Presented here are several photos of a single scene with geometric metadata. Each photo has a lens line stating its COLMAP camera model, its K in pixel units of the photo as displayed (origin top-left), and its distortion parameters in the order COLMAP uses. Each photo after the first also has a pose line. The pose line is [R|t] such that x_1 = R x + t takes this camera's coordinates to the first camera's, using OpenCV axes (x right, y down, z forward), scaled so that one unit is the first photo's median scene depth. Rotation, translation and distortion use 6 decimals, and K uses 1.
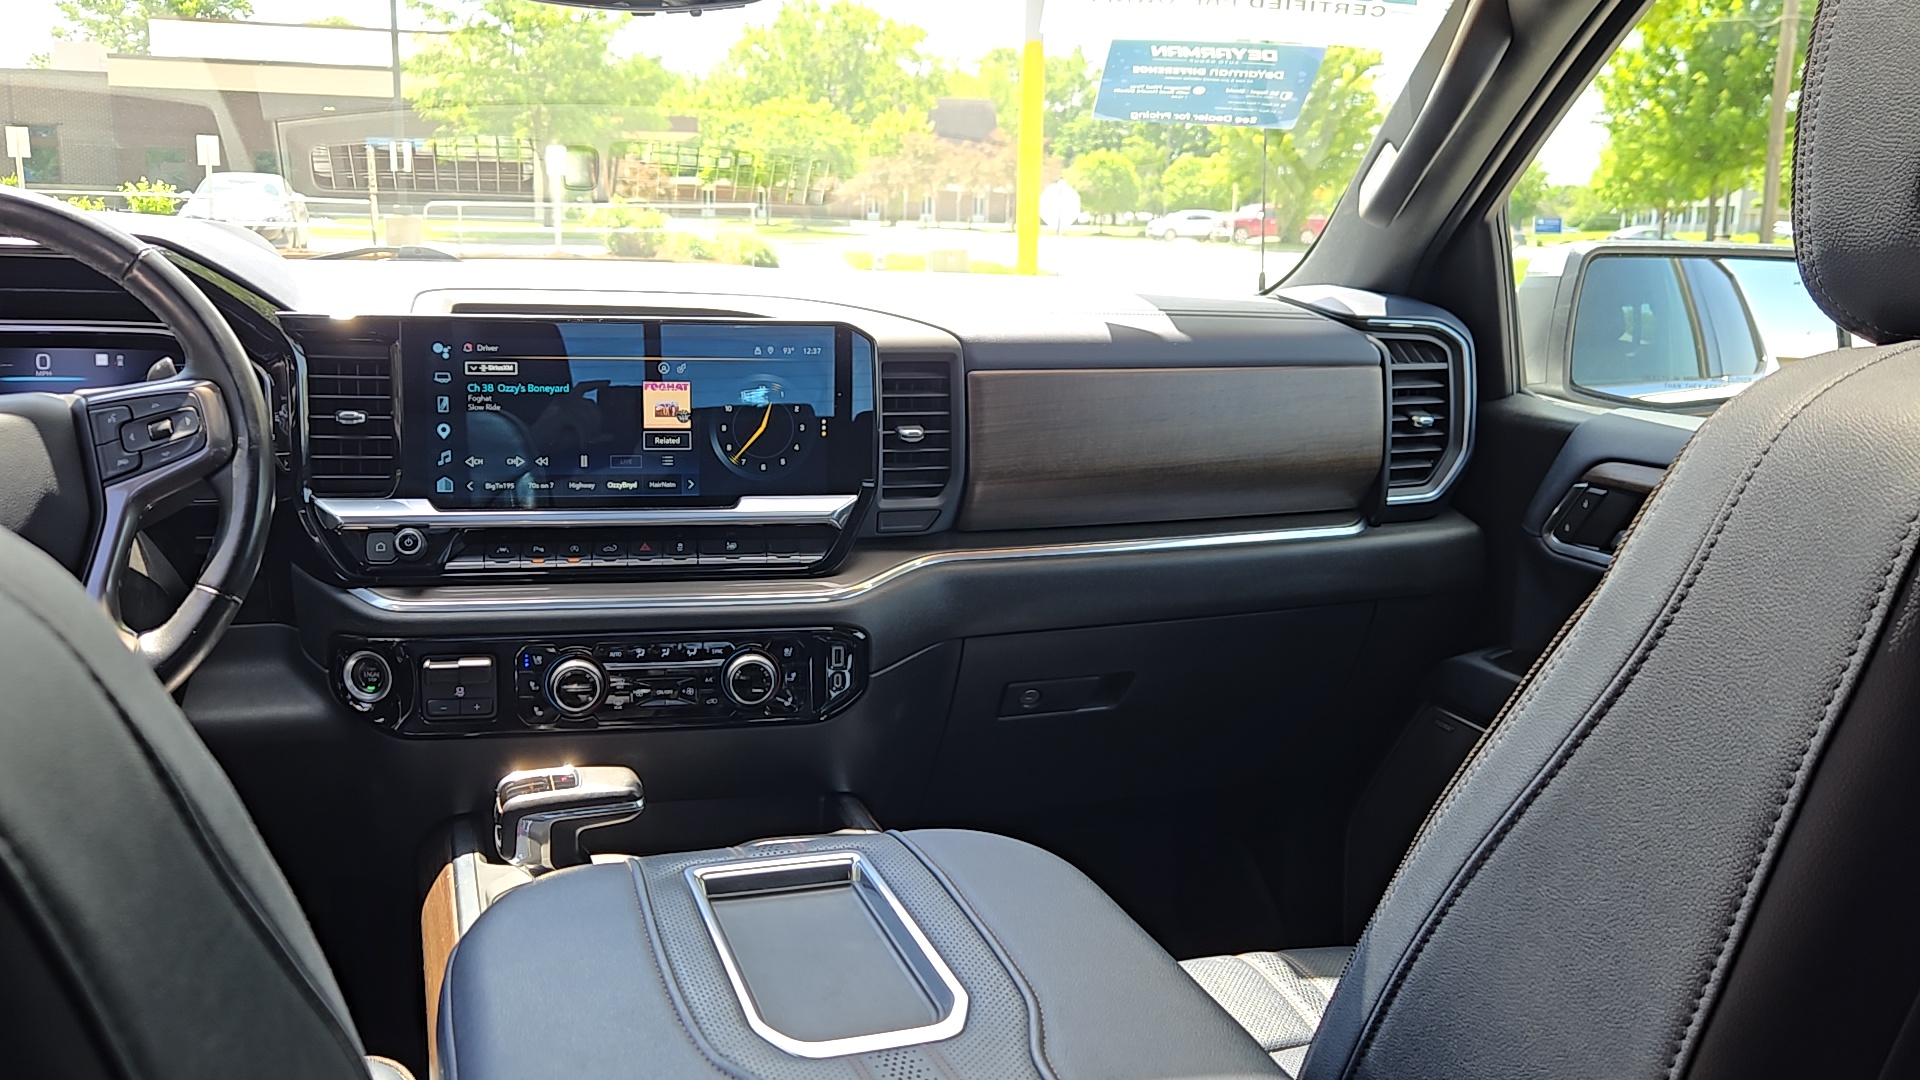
lens RADIAL K [[1595.1, 0, 945.6], [0, 1595.1, 549.2], [0, 0, 1]] dist [0.008611, -0.002341]
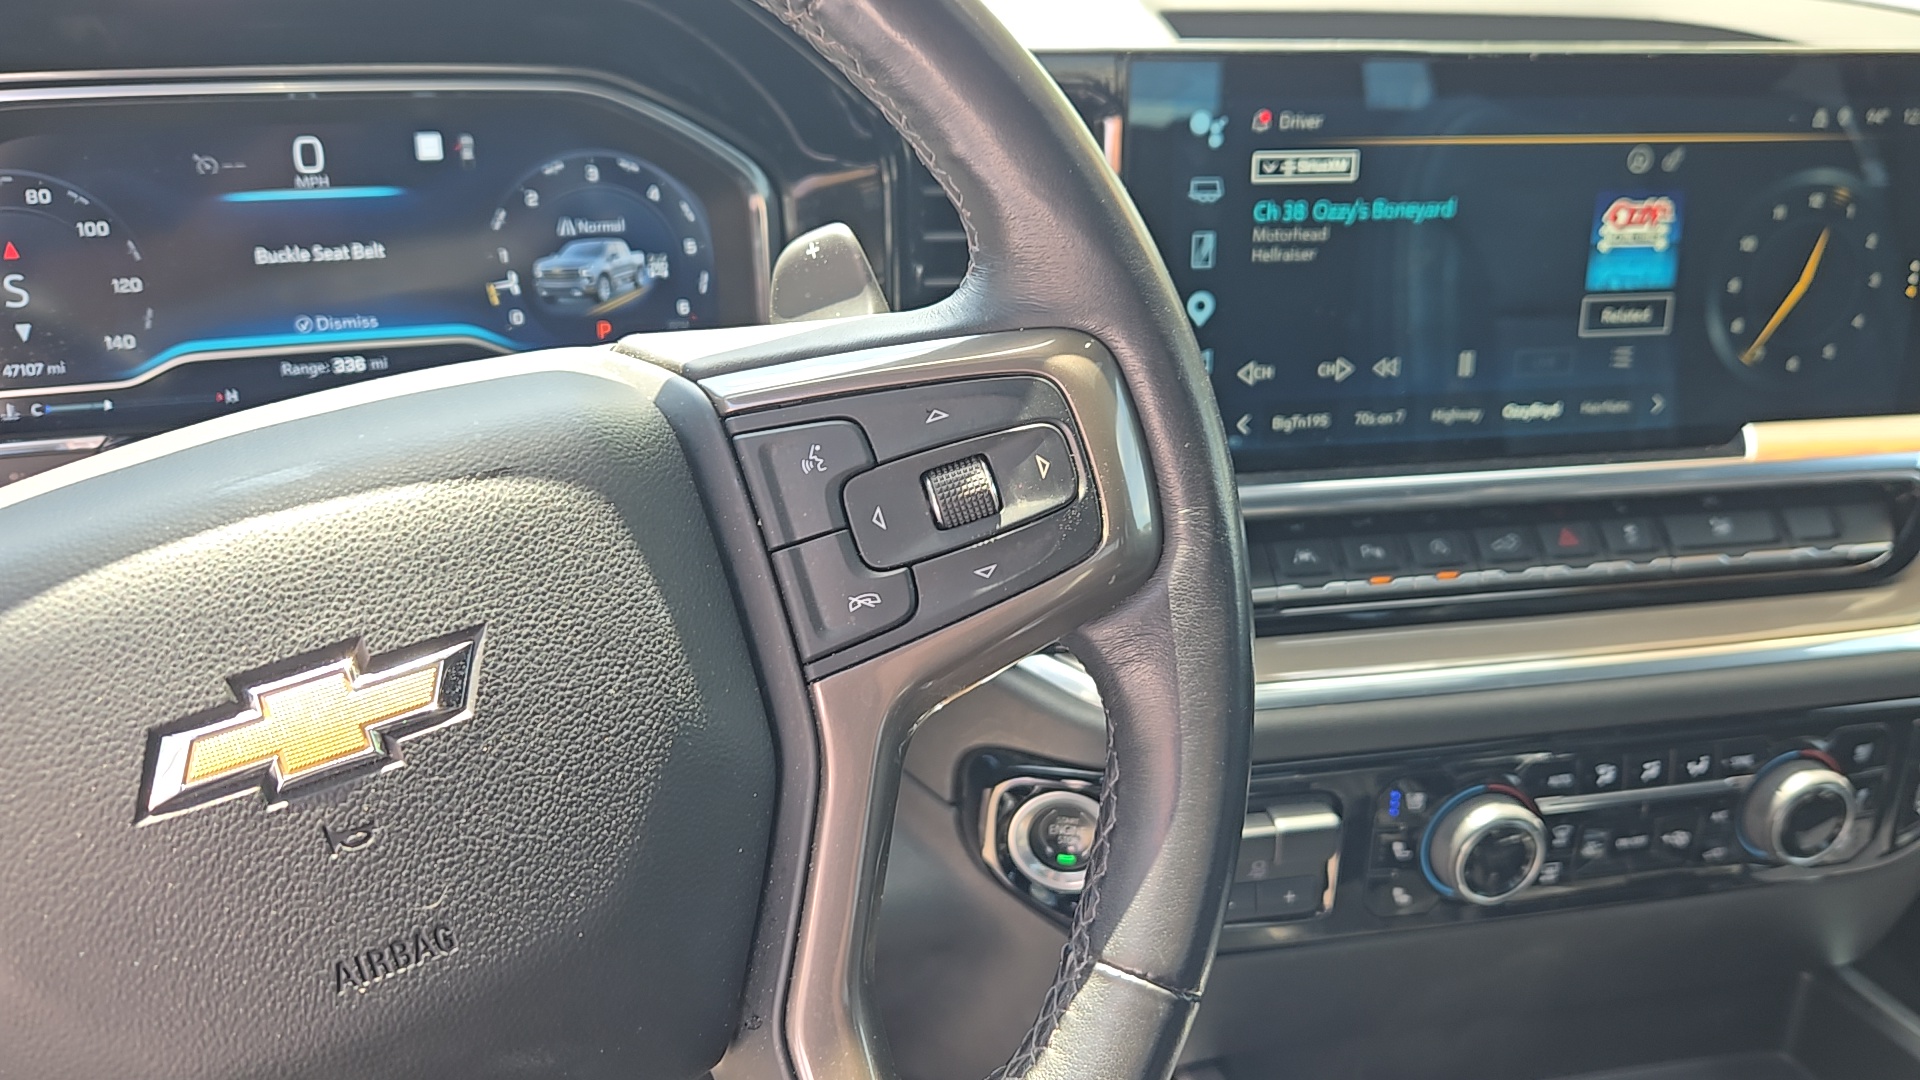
lens RADIAL K [[1595.1, 0, 949.2], [0, 1595.1, 546.0], [0, 0, 1]] dist [0.008611, -0.002341]
pose [[0.999909, -0.004690, 0.012688, -0.391823], [0.001911, 0.977530, 0.210786, -0.104108], [-0.013391, -0.210742, 0.977450, 0.537621]]
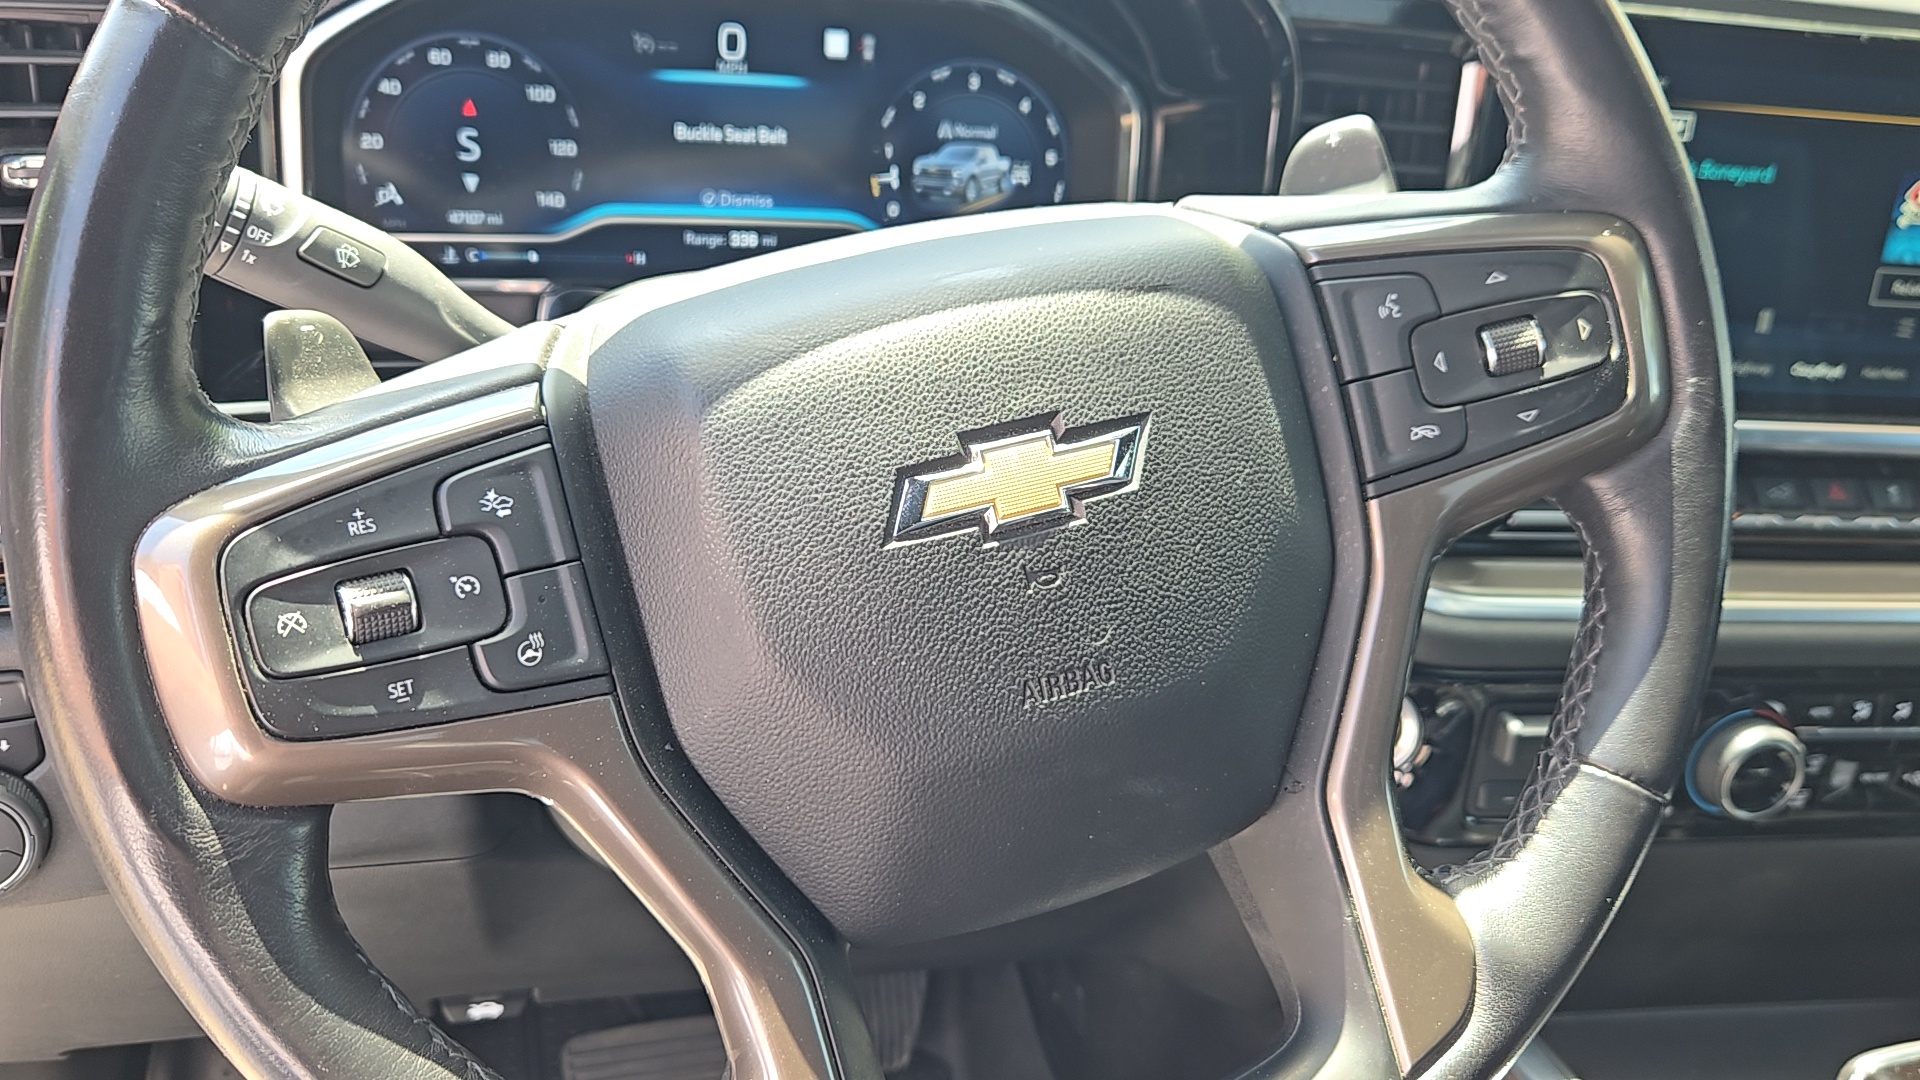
lens RADIAL K [[1595.1, 0, 968.5], [0, 1595.1, 541.7], [0, 0, 1]] dist [0.008611, -0.002341]
pose [[0.997151, 0.075203, 0.005788, -0.485223], [-0.074646, 0.972944, 0.218650, -0.080691], [0.010812, -0.218459, 0.975786, 0.491861]]
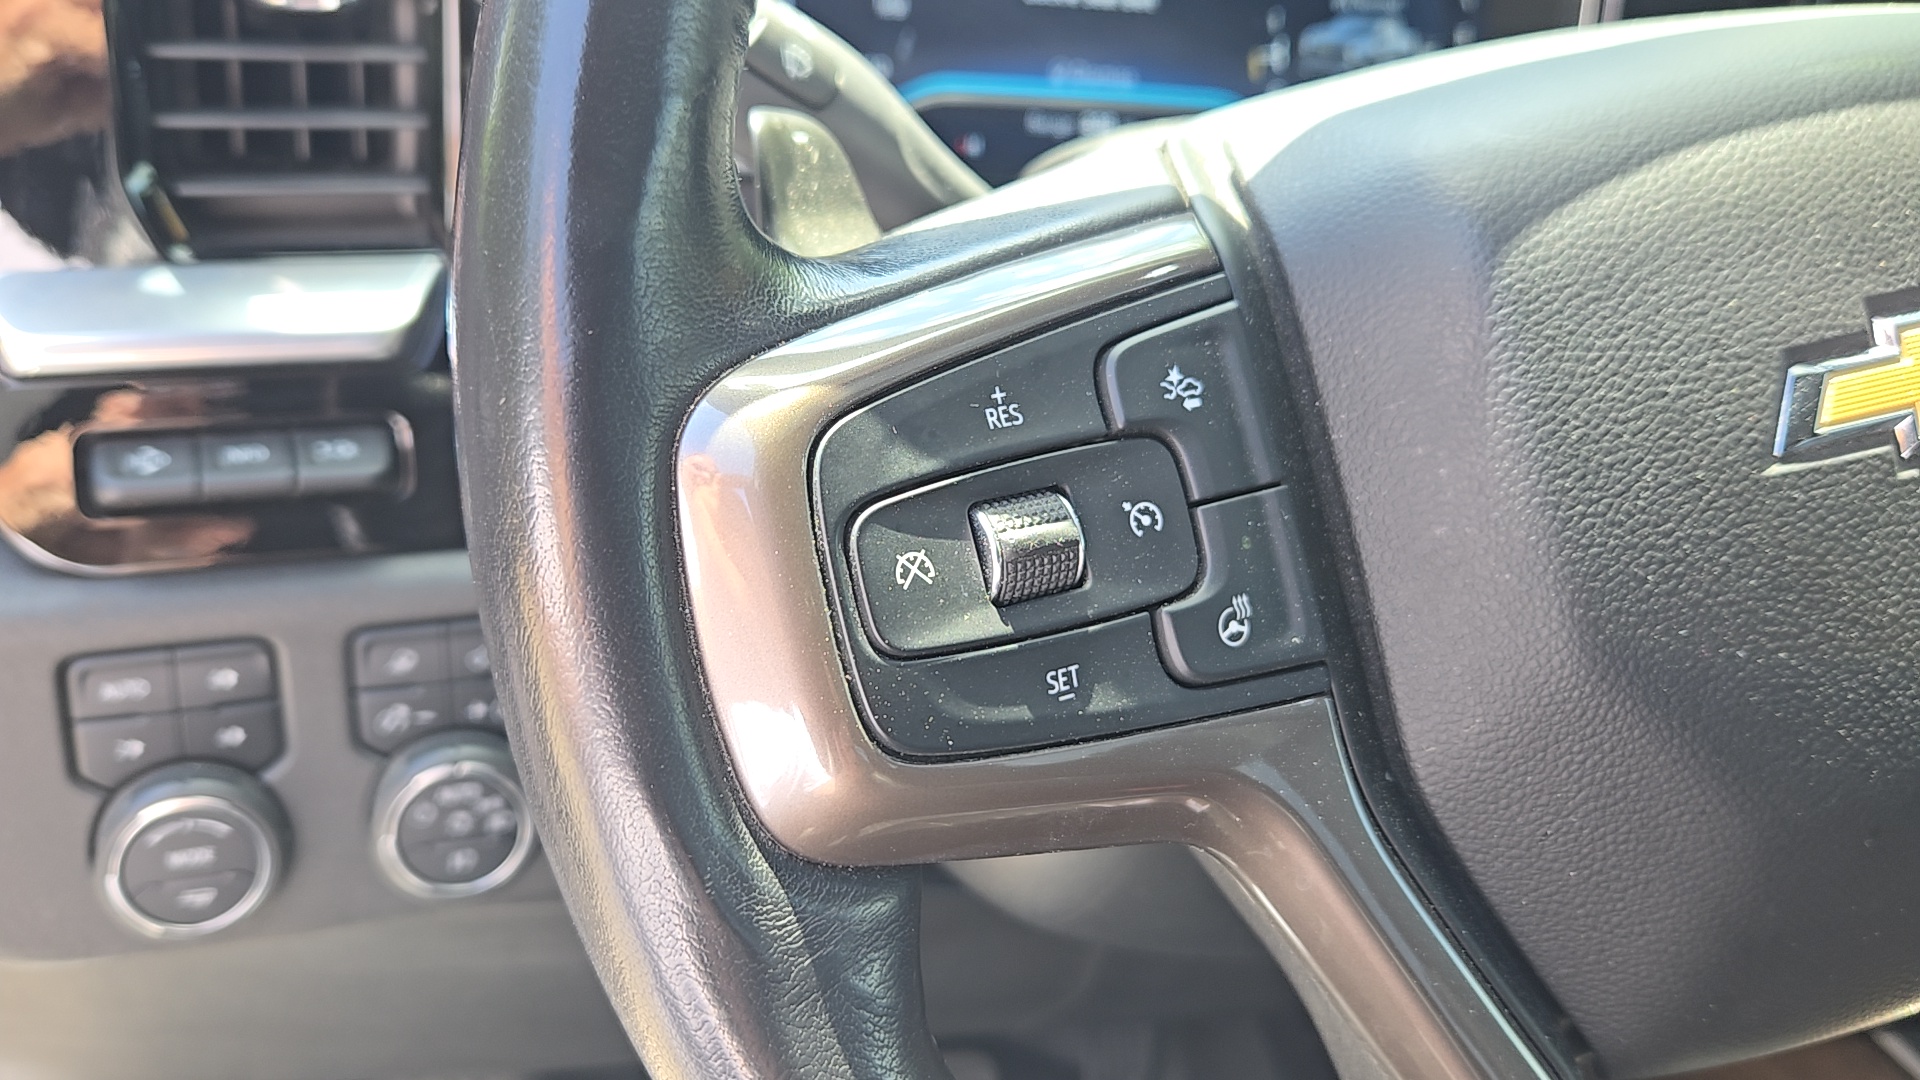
lens RADIAL K [[1595.1, 0, 962.6], [0, 1595.1, 533.4], [0, 0, 1]] dist [0.008611, -0.002341]
pose [[0.995495, 0.094765, -0.002929, -0.576514], [-0.091866, 0.971763, 0.217340, -0.045230], [0.023442, -0.216092, 0.976091, 0.577447]]
